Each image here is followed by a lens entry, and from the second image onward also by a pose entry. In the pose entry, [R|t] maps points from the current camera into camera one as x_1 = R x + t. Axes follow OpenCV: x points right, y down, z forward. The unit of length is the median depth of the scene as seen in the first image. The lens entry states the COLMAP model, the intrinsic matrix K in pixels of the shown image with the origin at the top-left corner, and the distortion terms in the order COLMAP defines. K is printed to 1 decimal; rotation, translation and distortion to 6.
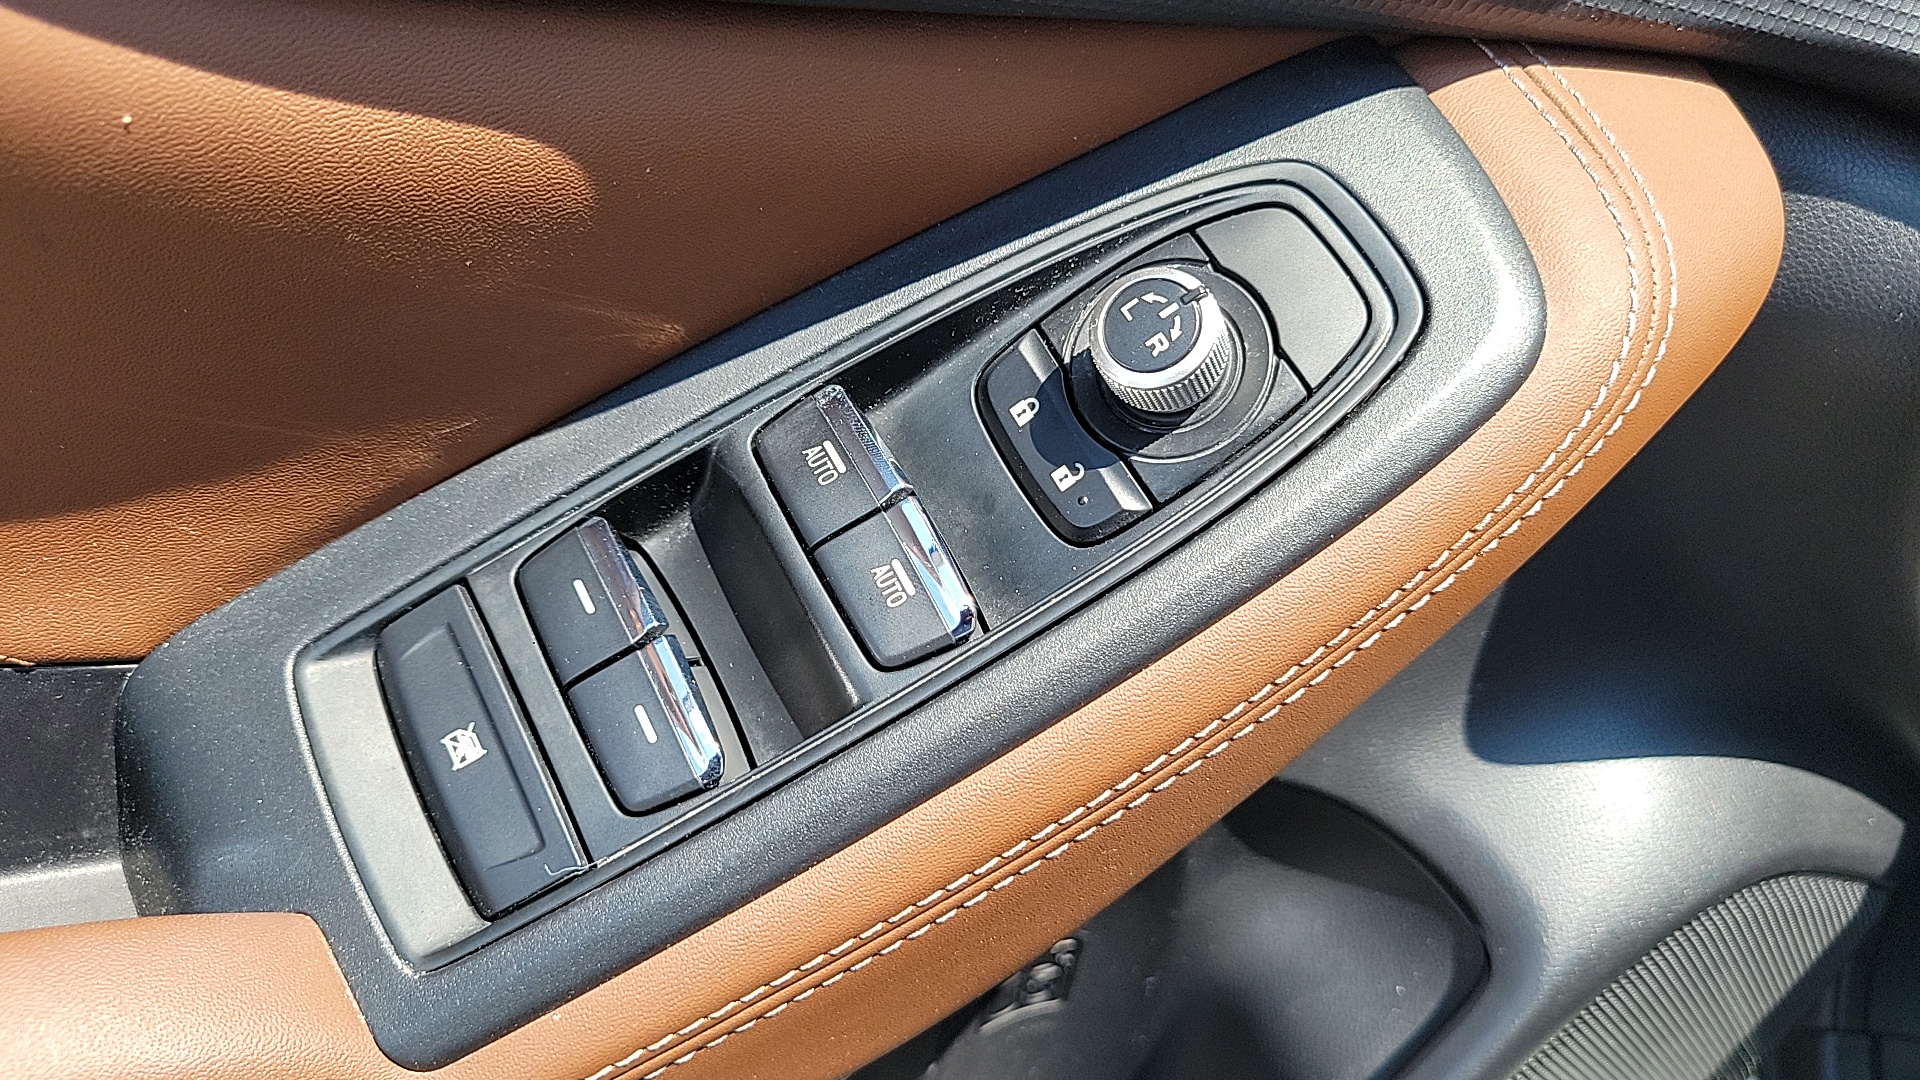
lens RADIAL K [[1481.1, 0, 959.5], [0, 1481.1, 535.5], [0, 0, 1]] dist [0.019298, -0.017006]
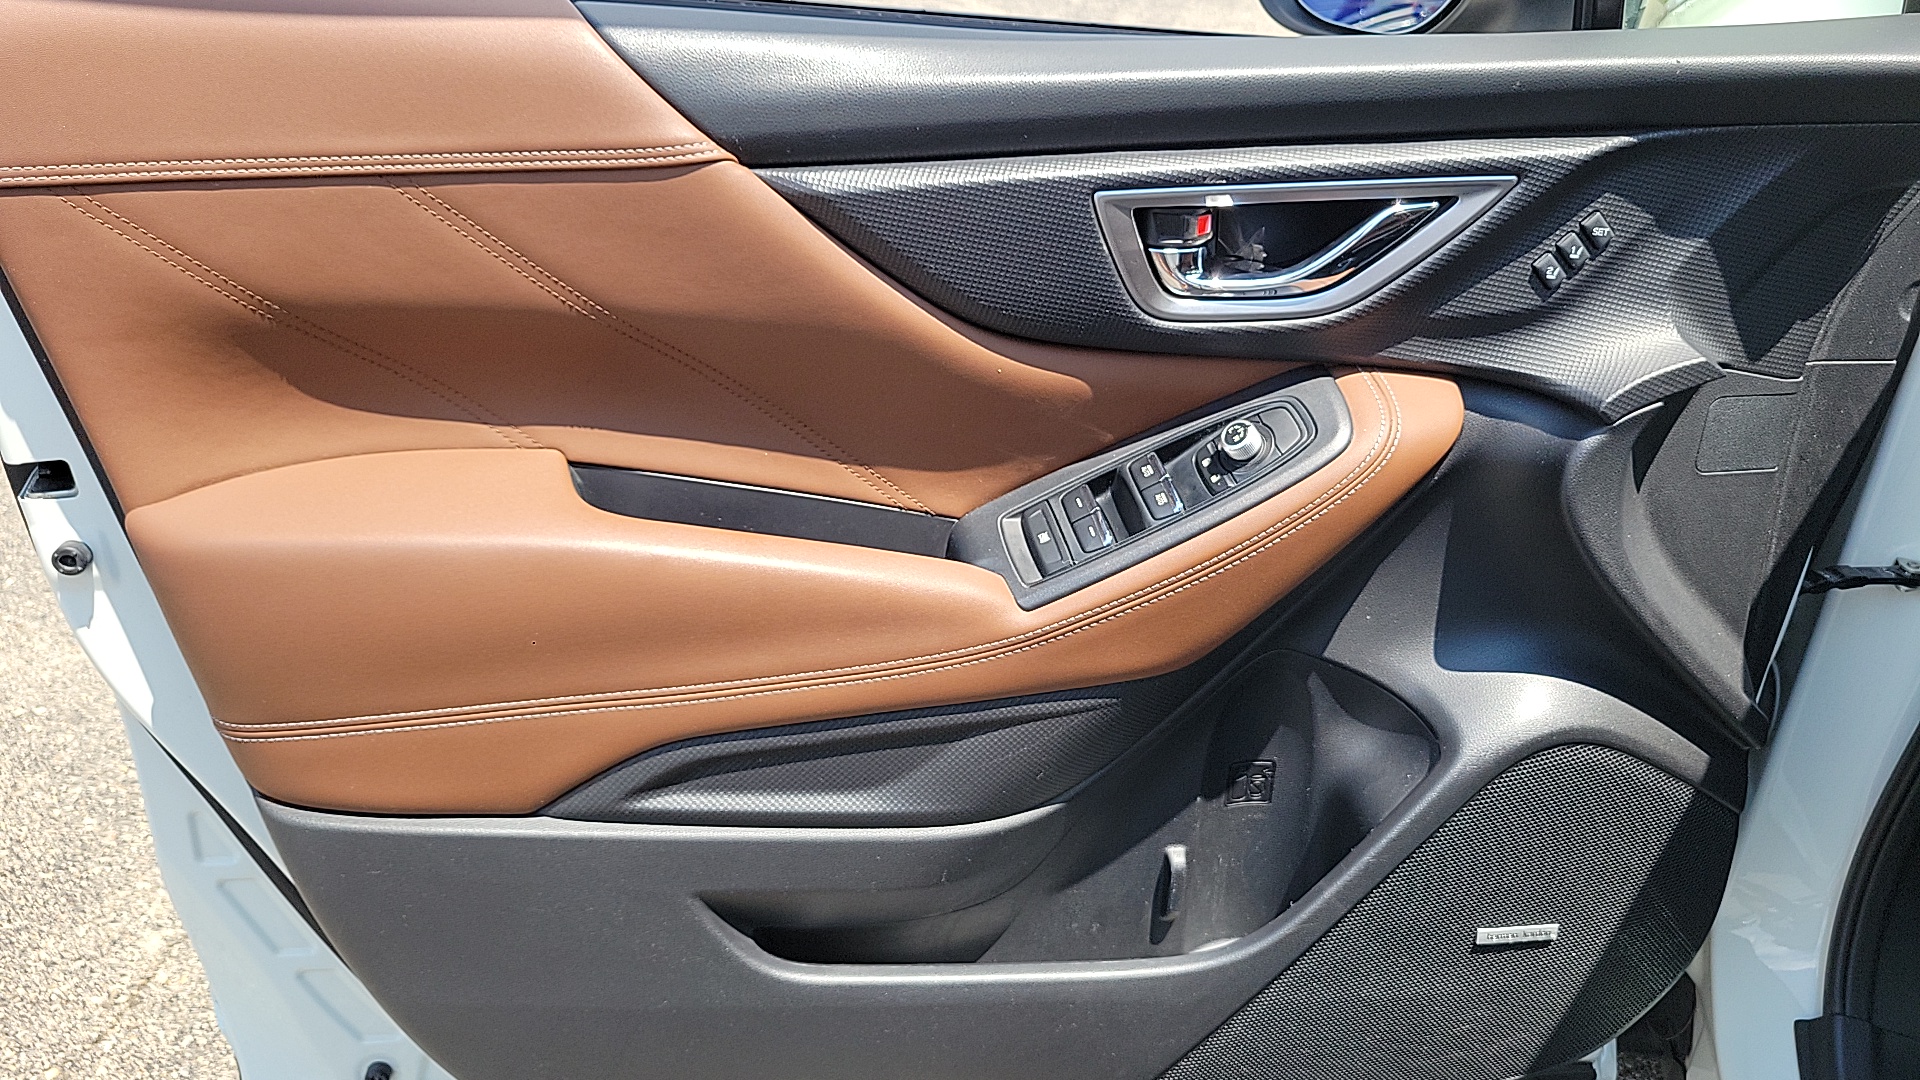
lens RADIAL K [[1481.1, 0, 962.7], [0, 1481.1, 537.1], [0, 0, 1]] dist [0.019298, -0.017006]
pose [[0.947035, 0.056637, -0.316098, 0.627201], [-0.124959, 0.971739, -0.200269, 0.879042], [0.295822, 0.229161, 0.927348, -2.426053]]
